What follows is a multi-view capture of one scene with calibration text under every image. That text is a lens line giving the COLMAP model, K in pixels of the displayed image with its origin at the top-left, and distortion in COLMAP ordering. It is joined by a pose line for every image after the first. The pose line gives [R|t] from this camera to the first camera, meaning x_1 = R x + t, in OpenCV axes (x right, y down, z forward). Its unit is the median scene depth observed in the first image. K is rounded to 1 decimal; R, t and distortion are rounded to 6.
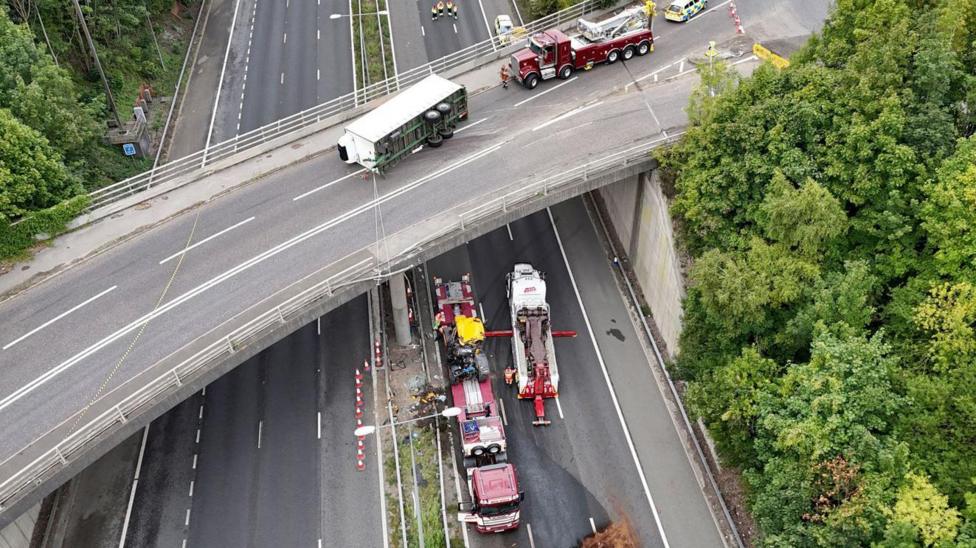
lens RADIAL K [[704.8, 0, 488.0], [0, 704.8, 274.0], [0, 0, 1]] dist [0.066525, -0.002157]
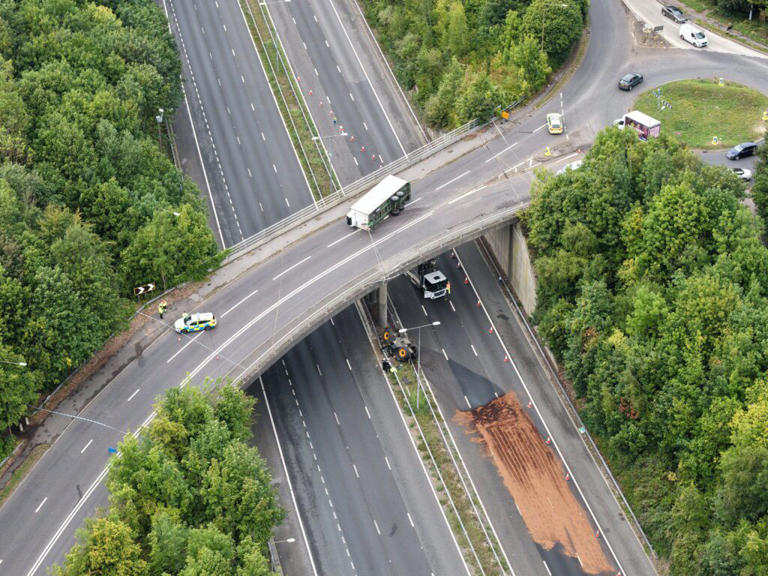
lens RADIAL K [[977.4, 0, 384.0], [0, 977.4, 288.0], [0, 0, 1]] dist [-0.004961, 0.000172]
pose [[0.996763, -0.048642, 0.064012, -0.301892], [0.054975, 0.993345, -0.101212, 0.278563], [-0.058663, 0.104403, 0.992803, -1.592493]]
